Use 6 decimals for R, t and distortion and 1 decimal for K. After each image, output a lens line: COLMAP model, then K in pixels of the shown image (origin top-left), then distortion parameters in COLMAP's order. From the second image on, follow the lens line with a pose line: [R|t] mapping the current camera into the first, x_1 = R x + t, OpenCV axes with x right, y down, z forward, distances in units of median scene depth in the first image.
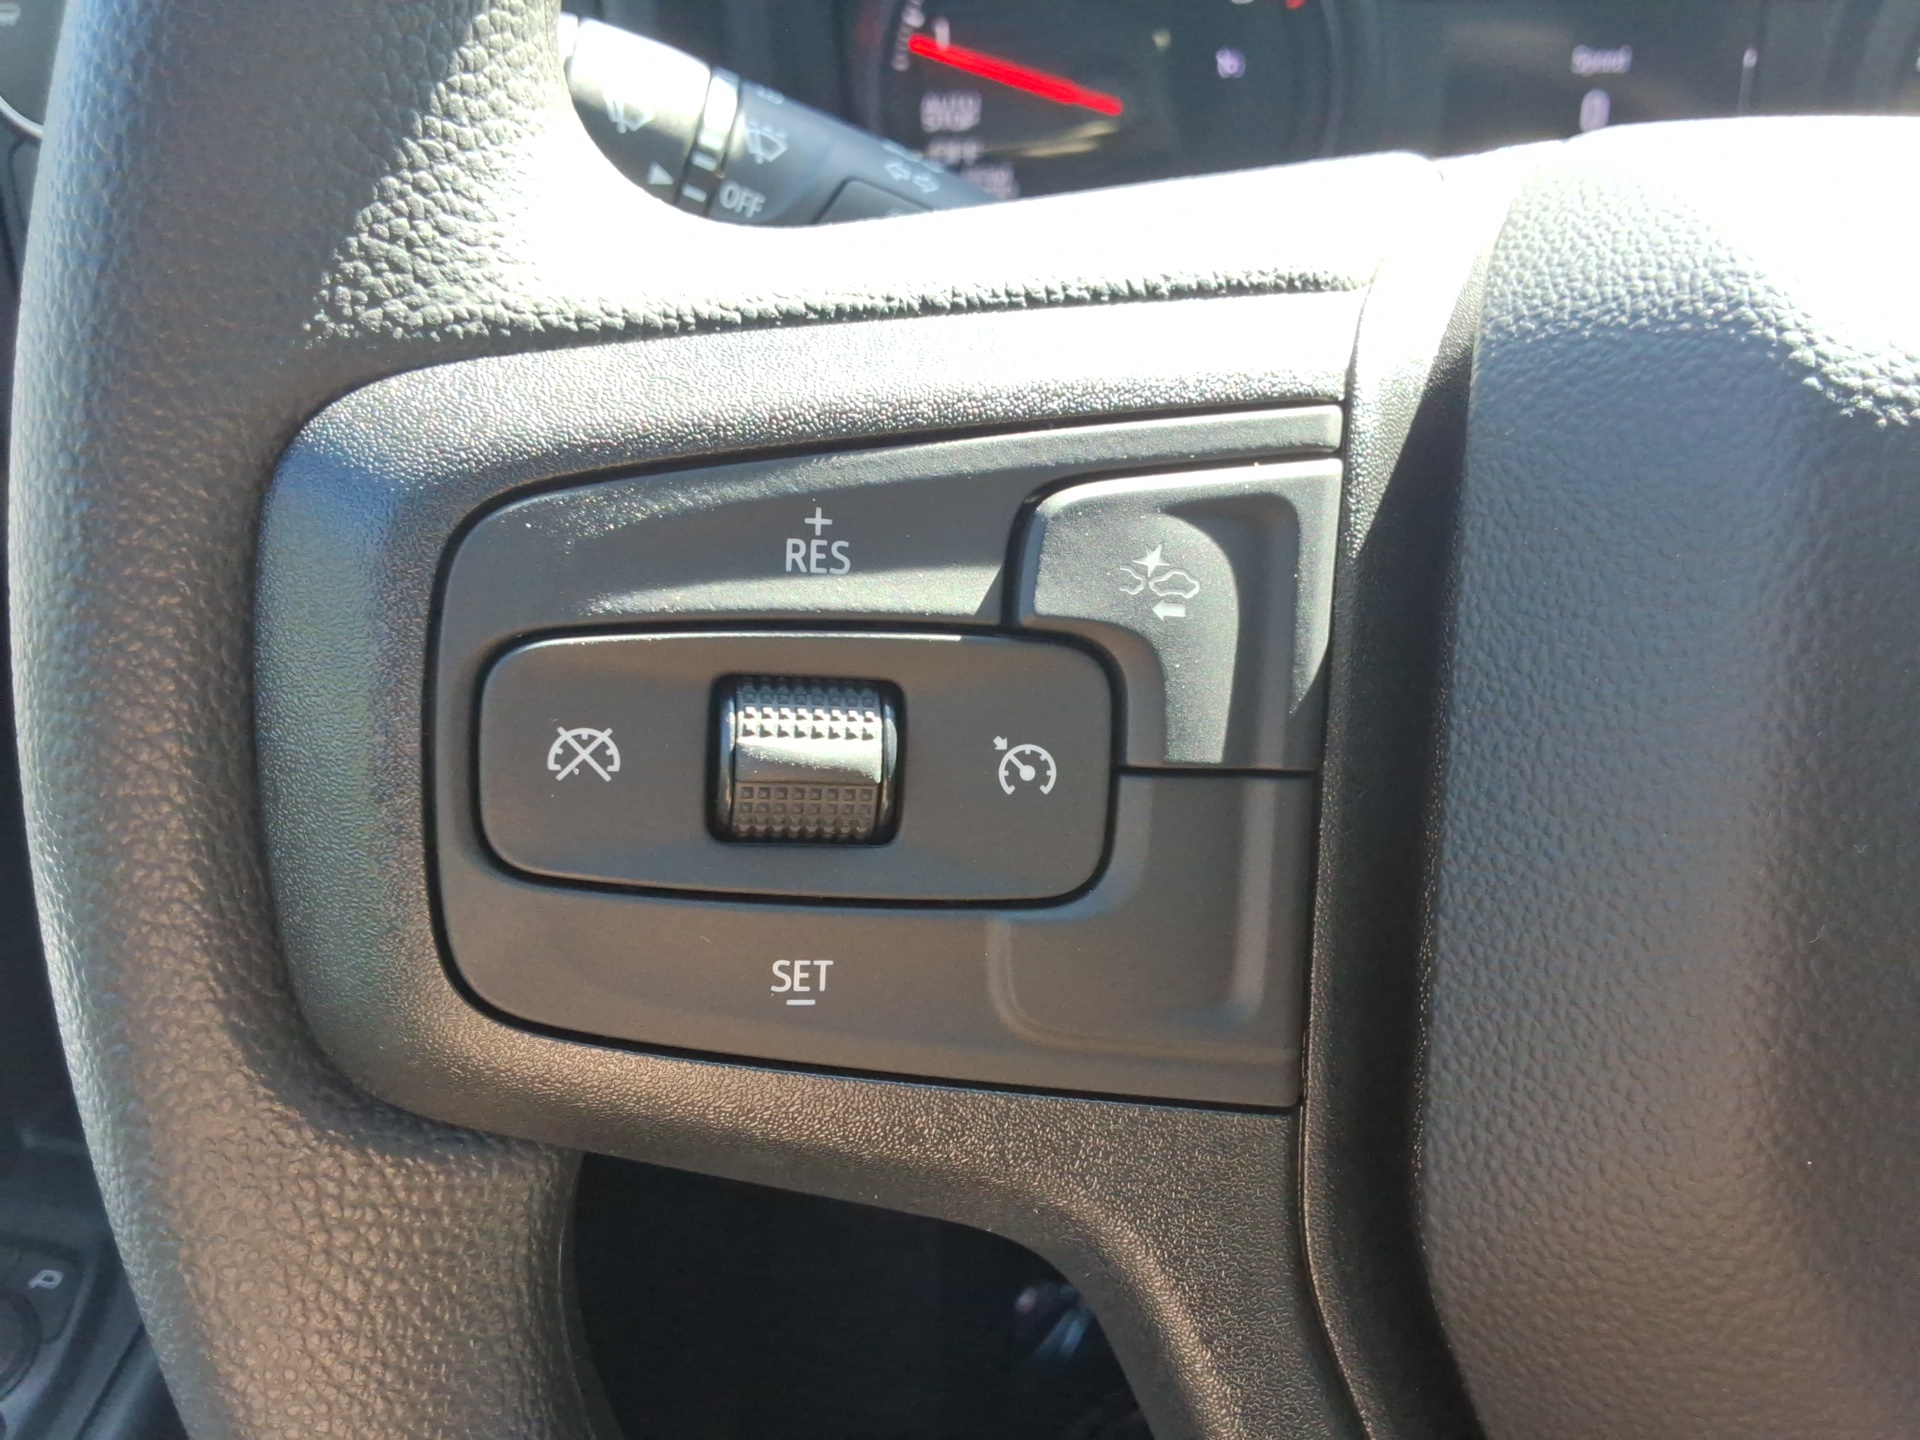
lens RADIAL K [[1551.1, 0, 974.7], [0, 1551.1, 734.0], [0, 0, 1]] dist [0.137822, -0.223003]
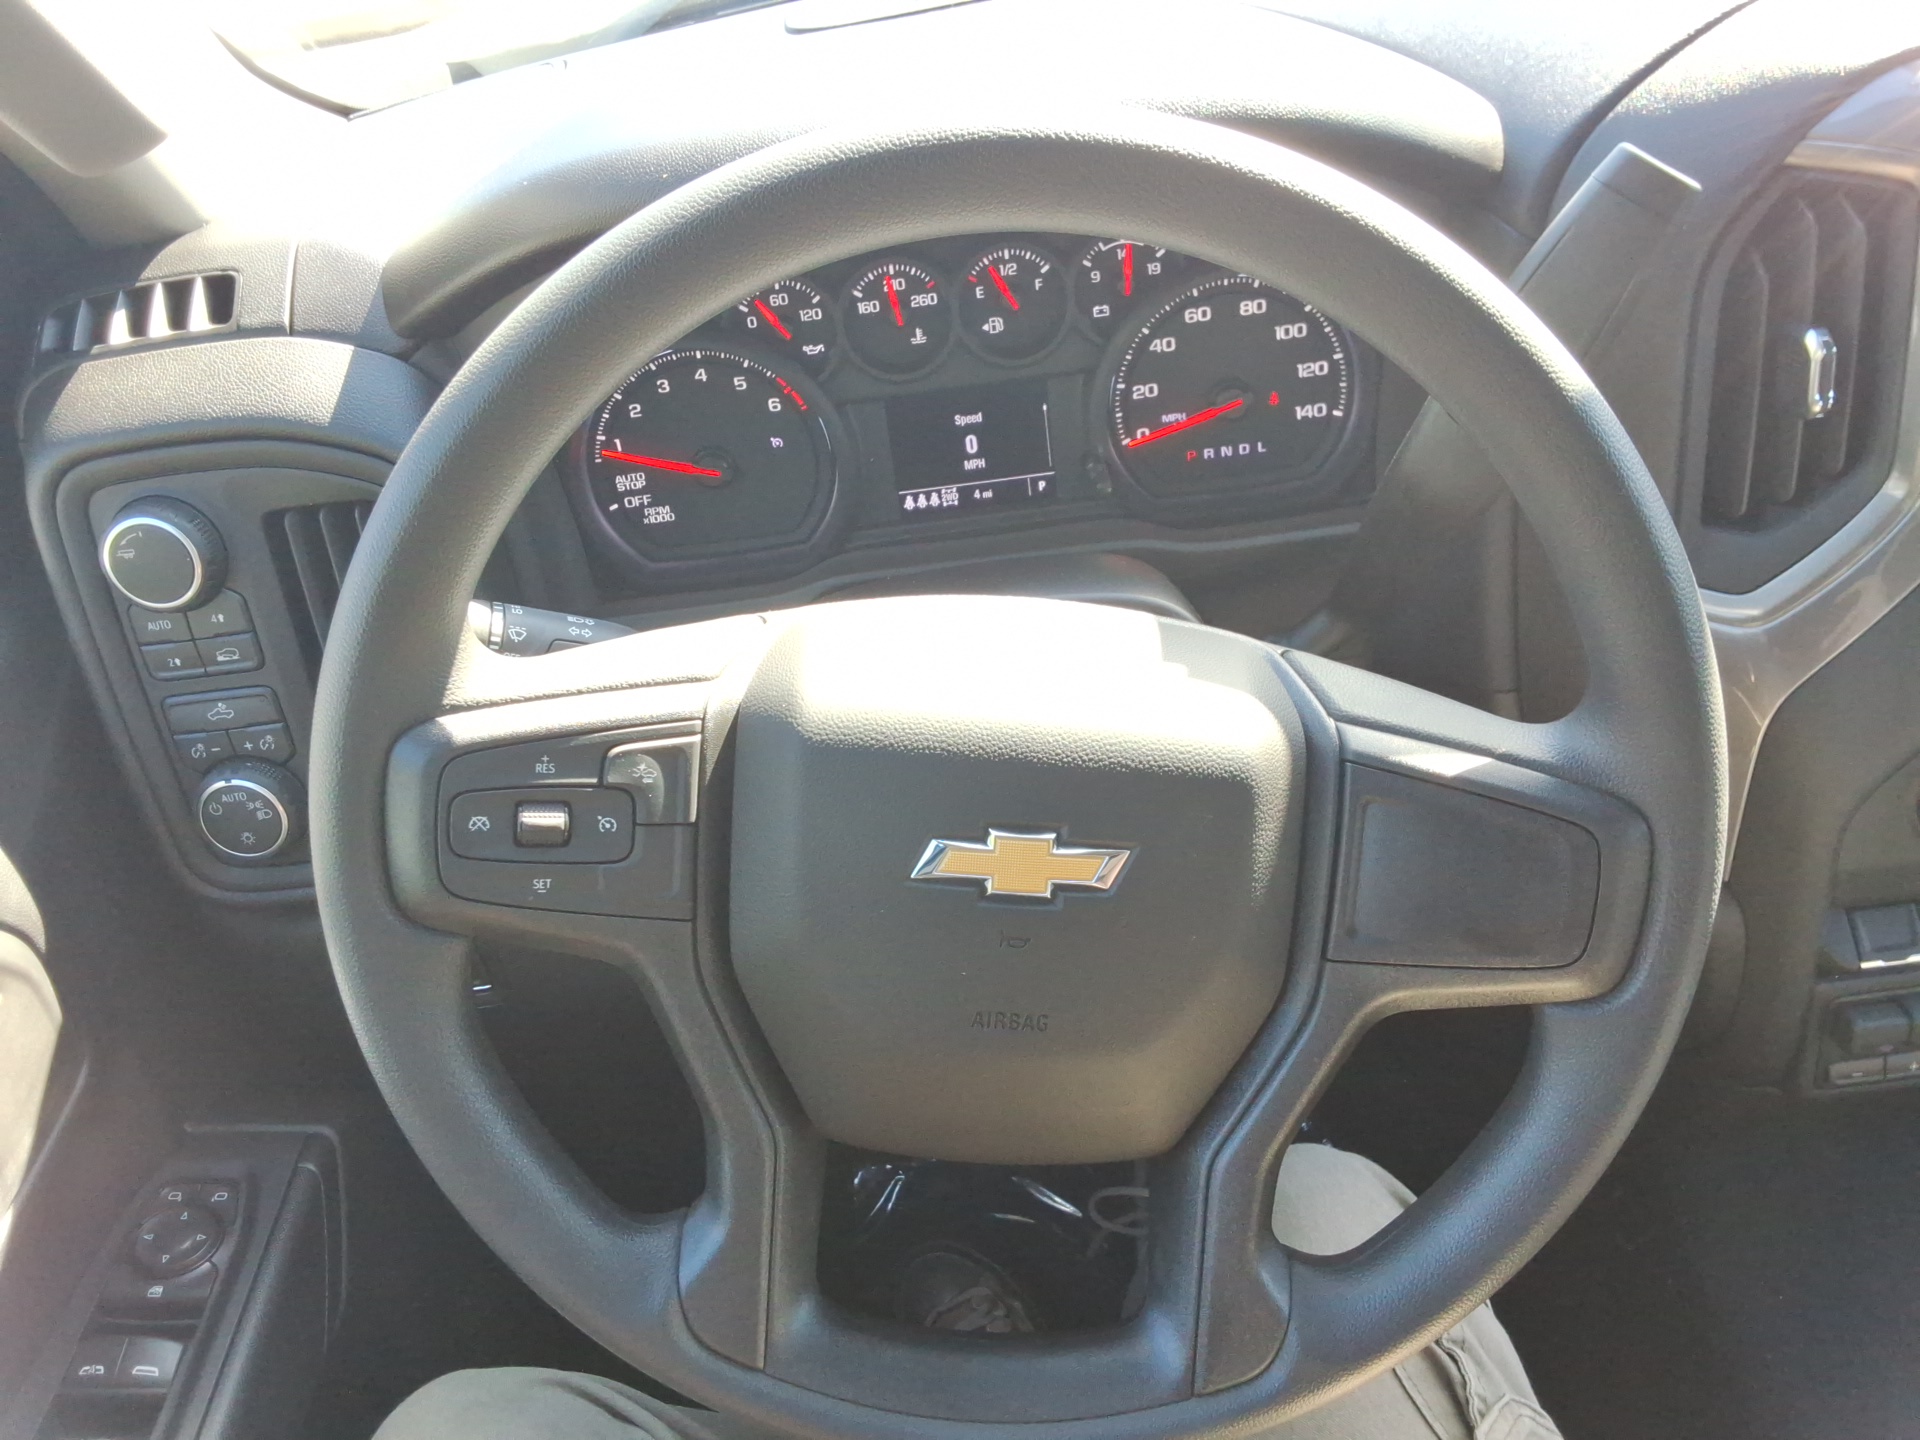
lens RADIAL K [[1527.6, 0, 971.6], [0, 1527.6, 726.9], [0, 0, 1]] dist [0.159252, -0.270081]
pose [[0.986277, -0.147903, 0.073370, 0.642129], [0.147575, 0.989001, 0.009895, -0.241214], [-0.074027, 0.001068, 0.997256, -2.577273]]
